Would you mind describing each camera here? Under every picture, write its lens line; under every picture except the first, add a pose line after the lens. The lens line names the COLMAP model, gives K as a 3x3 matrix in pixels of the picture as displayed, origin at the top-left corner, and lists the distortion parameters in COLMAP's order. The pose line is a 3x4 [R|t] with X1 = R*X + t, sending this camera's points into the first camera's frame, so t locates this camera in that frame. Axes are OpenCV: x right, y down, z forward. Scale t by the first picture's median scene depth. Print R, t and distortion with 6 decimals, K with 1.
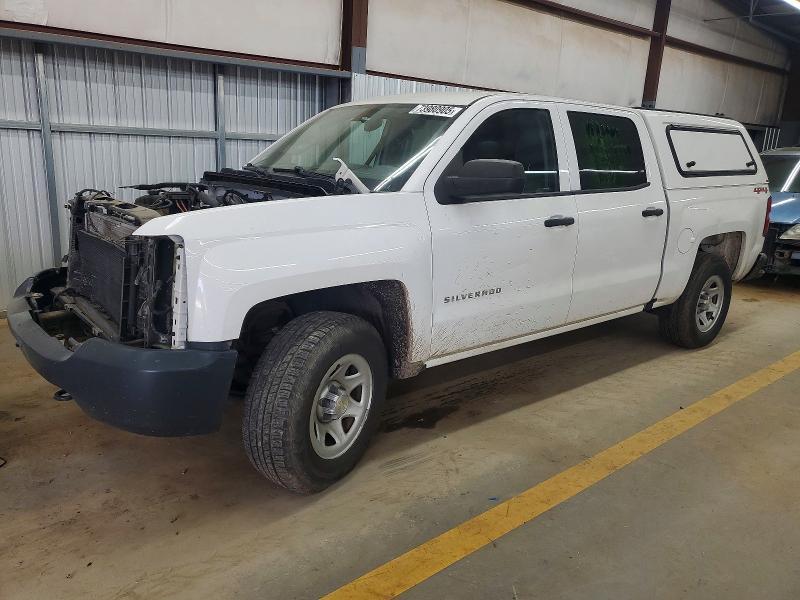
lens RADIAL K [[602.7, 0, 400.0], [0, 602.7, 300.0], [0, 0, 1]] dist [-0.009923, -0.004287]
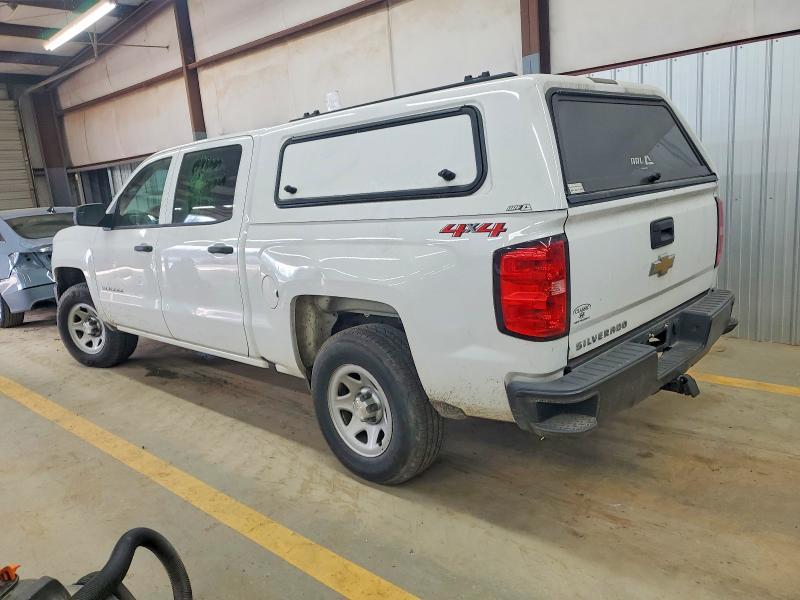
lens RADIAL K [[631.4, 0, 400.0], [0, 631.4, 300.0], [0, 0, 1]] dist [0.002548, 0.001263]
pose [[0.119985, 0.150412, -0.981315, 1.405104], [-0.158656, 0.978658, 0.130606, -0.241453], [0.980016, 0.140020, 0.141288, 1.159360]]
